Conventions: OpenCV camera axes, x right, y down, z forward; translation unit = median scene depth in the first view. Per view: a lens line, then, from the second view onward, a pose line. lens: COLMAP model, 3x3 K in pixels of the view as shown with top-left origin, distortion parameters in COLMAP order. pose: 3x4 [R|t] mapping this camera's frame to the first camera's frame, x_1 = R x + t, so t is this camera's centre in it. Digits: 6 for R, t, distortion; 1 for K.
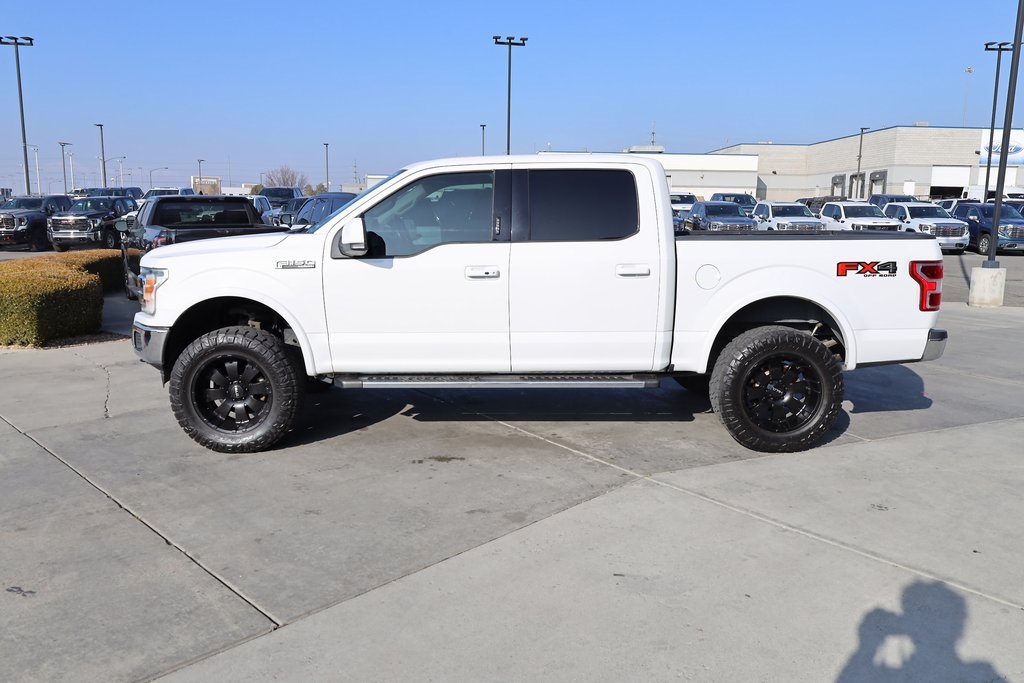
lens RADIAL K [[803.6, 0, 512.0], [0, 803.6, 341.5], [0, 0, 1]] dist [-0.007939, -0.004885]
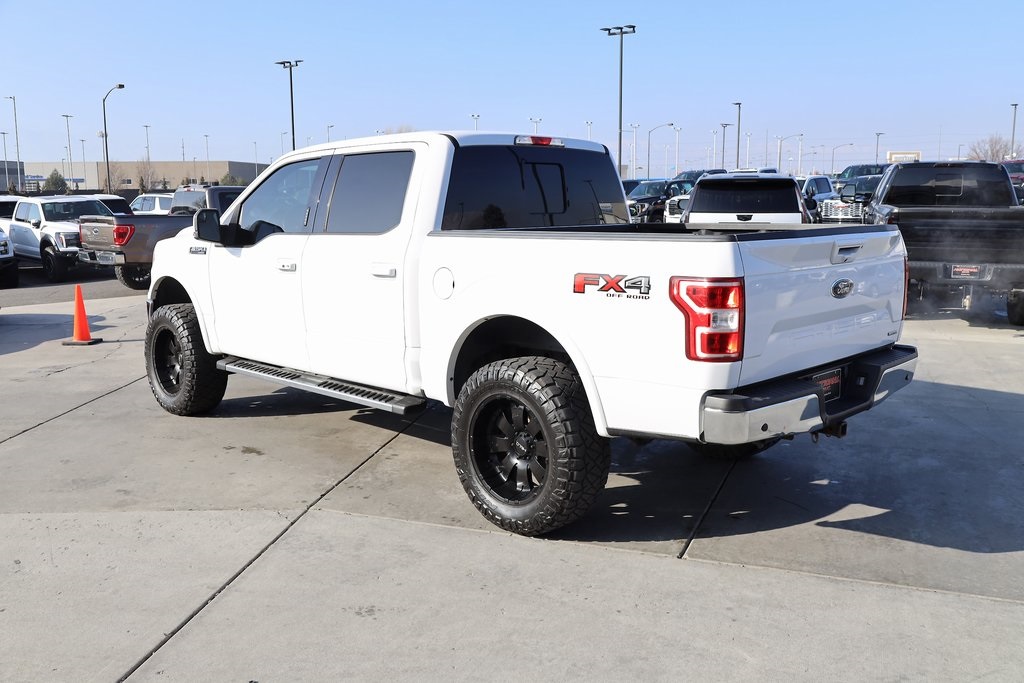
lens RADIAL K [[932.7, 0, 512.0], [0, 932.7, 341.5], [0, 0, 1]] dist [-0.005425, 0.003268]
pose [[0.690988, 0.101387, -0.715721, 0.933229], [-0.102991, 0.993822, 0.041349, -0.067772], [0.715492, 0.045141, 0.697161, 0.414441]]
